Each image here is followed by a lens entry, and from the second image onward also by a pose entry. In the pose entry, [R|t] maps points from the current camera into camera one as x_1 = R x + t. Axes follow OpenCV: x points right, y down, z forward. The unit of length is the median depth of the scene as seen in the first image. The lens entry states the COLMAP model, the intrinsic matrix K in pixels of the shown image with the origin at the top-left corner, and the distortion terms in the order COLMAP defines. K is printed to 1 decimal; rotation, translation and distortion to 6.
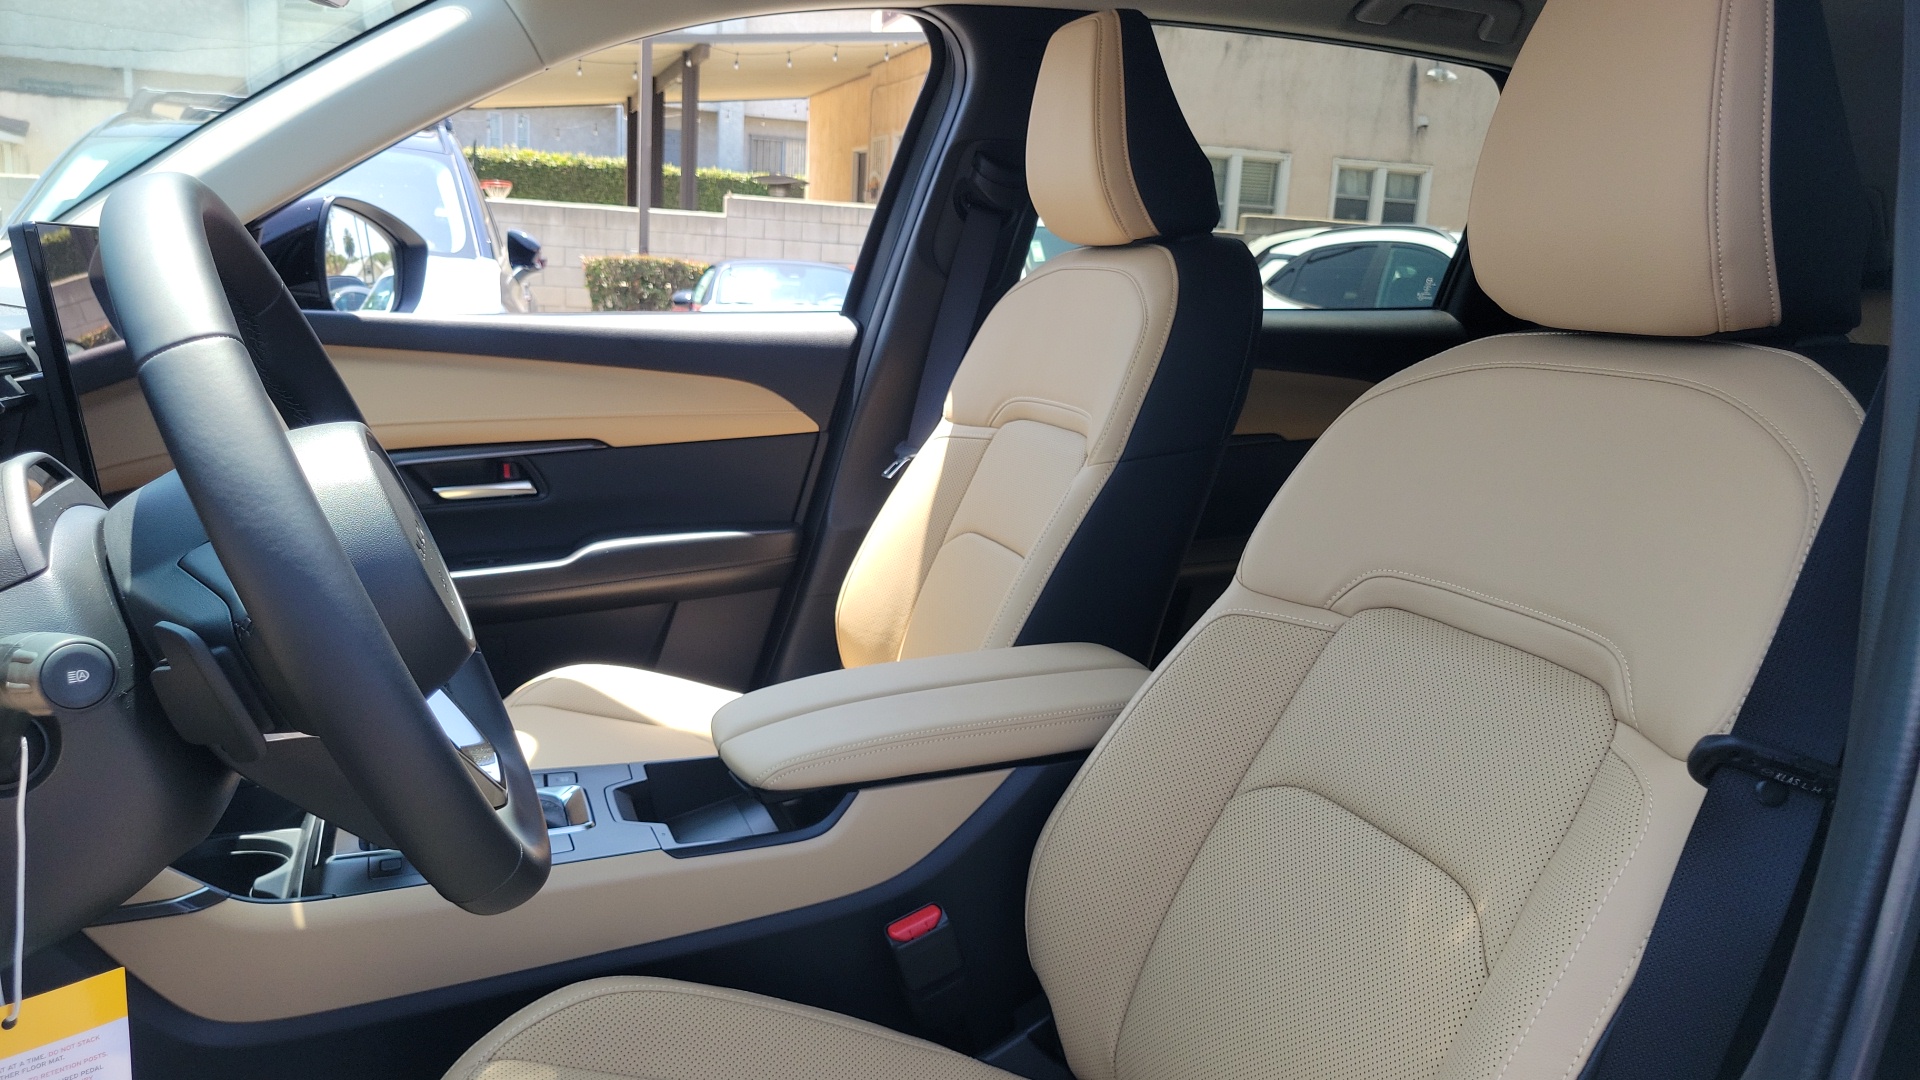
lens RADIAL K [[1461.2, 0, 963.9], [0, 1461.2, 534.9], [0, 0, 1]] dist [0.037906, -0.031908]
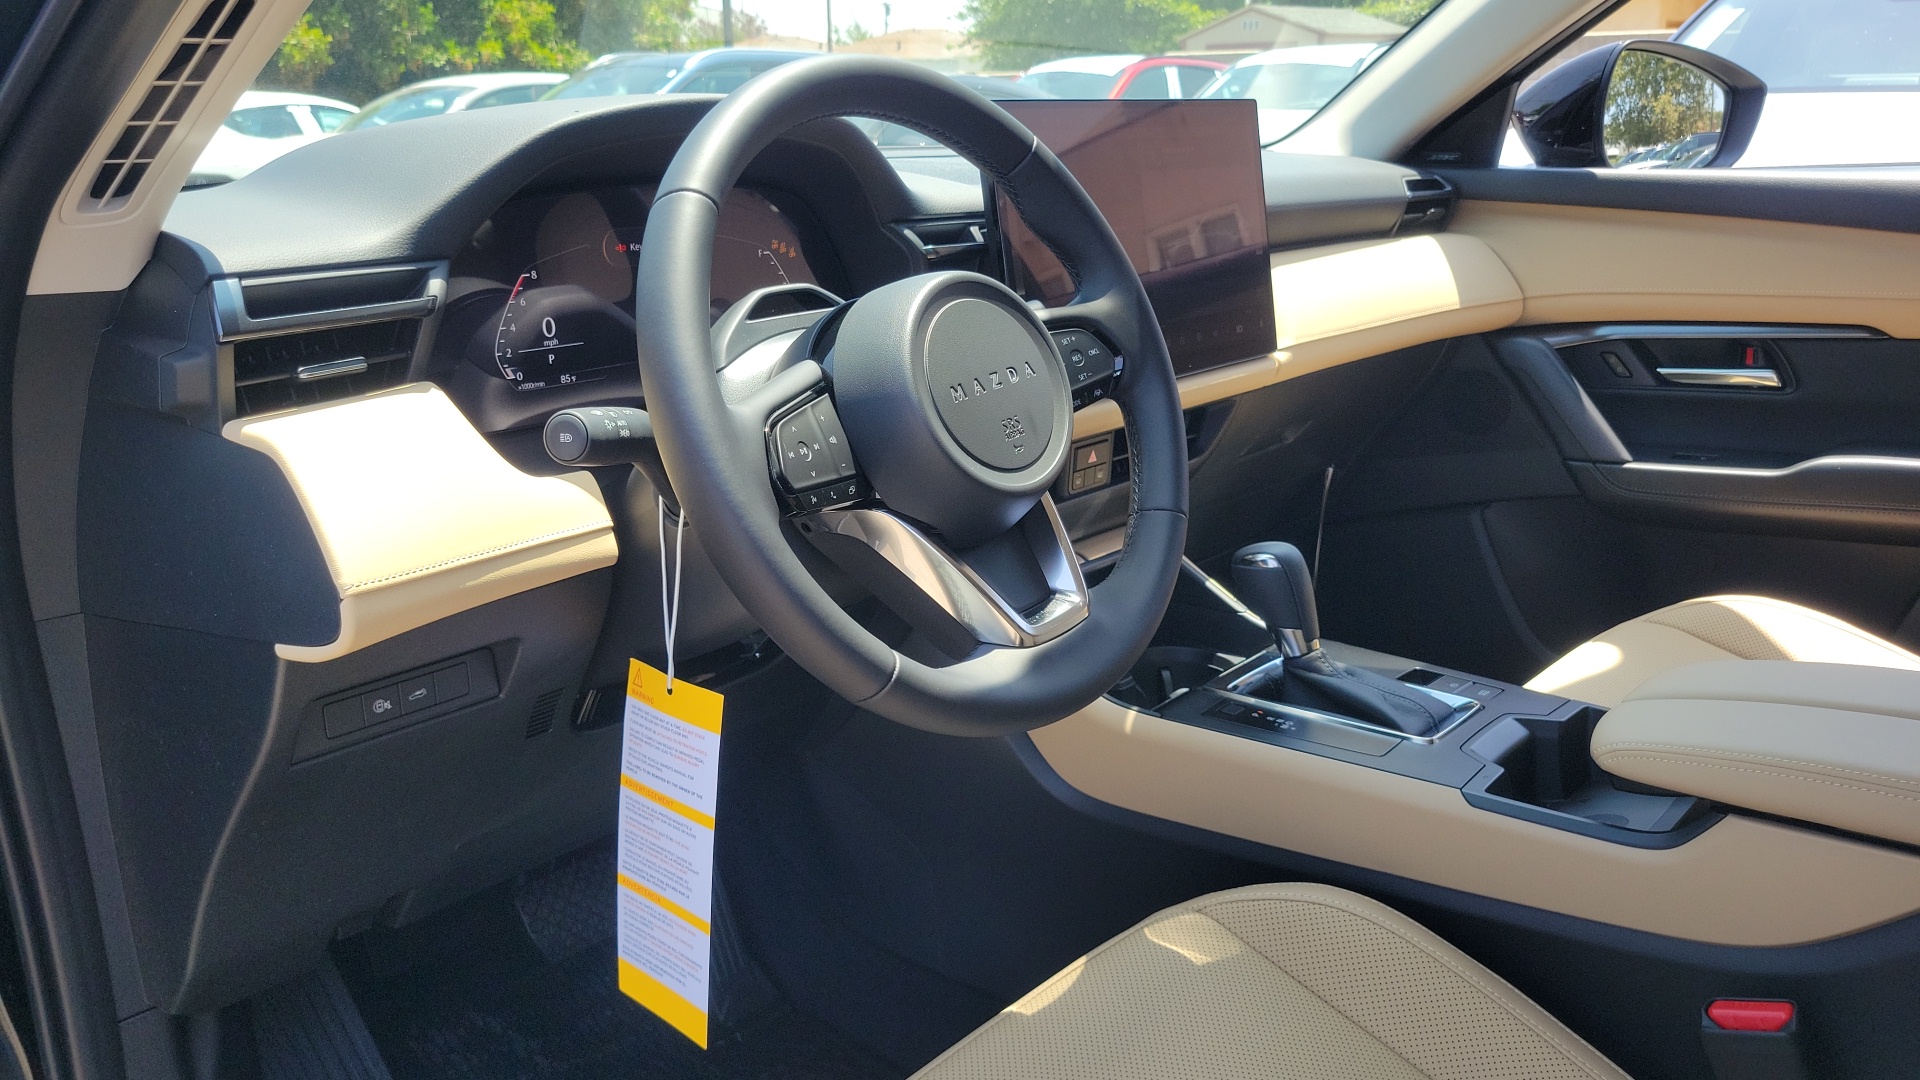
lens RADIAL K [[1444.7, 0, 943.2], [0, 1444.7, 544.2], [0, 0, 1]] dist [0.045568, 0.003273]
pose [[0.493708, 0.206620, -0.844725, 0.207493], [-0.123664, 0.978173, 0.166984, -0.021968], [0.860790, 0.022021, 0.508483, 0.169756]]
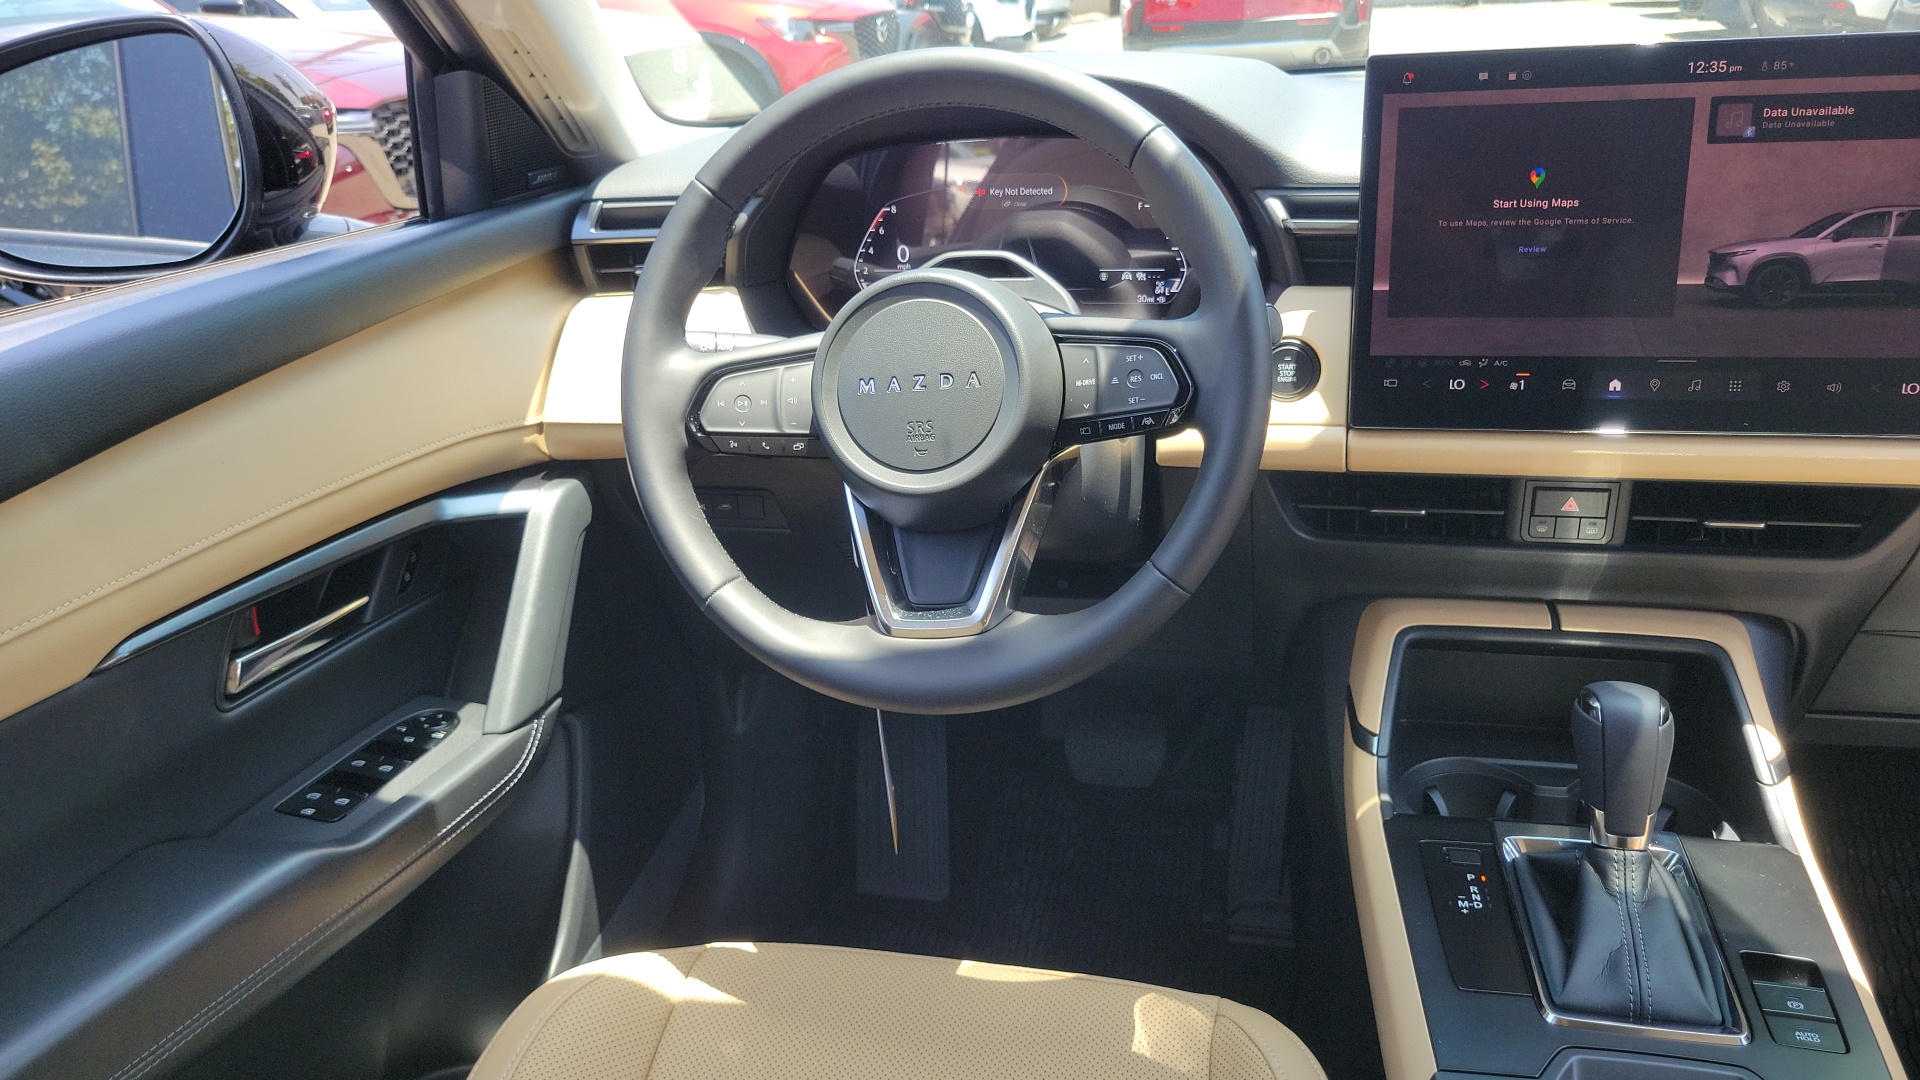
lens RADIAL K [[1452.8, 0, 953.6], [0, 1452.8, 533.6], [0, 0, 1]] dist [0.045673, -0.032563]
pose [[-0.518466, 0.311431, -0.796369, 0.206787], [-0.117687, 0.896468, 0.427195, -0.147265], [0.846961, 0.315208, -0.428136, 0.605581]]
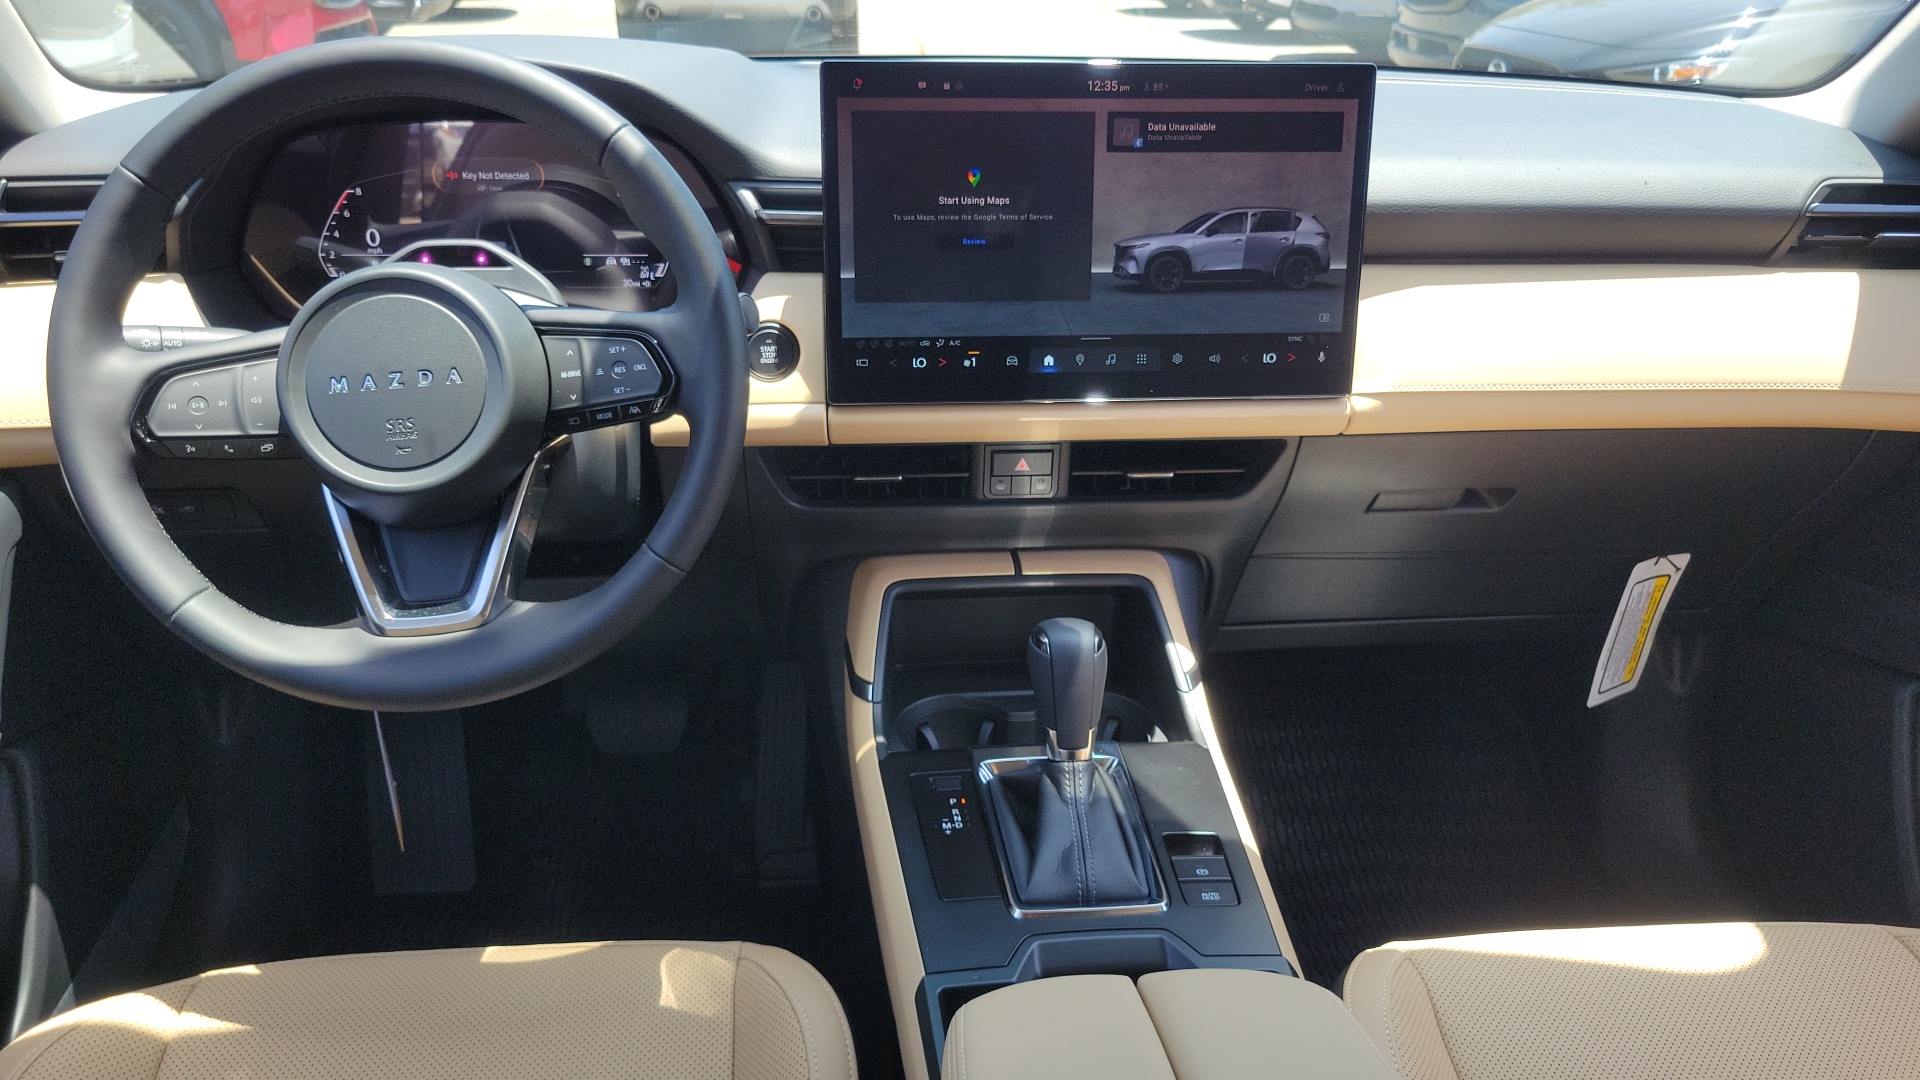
lens RADIAL K [[1461.2, 0, 963.9], [0, 1461.2, 534.9], [0, 0, 1]] dist [0.037906, -0.031908]
pose [[-0.217206, 0.362699, -0.906240, 0.226210], [-0.197497, 0.892874, 0.404686, -0.169240], [0.955938, 0.266879, -0.122306, 0.622774]]
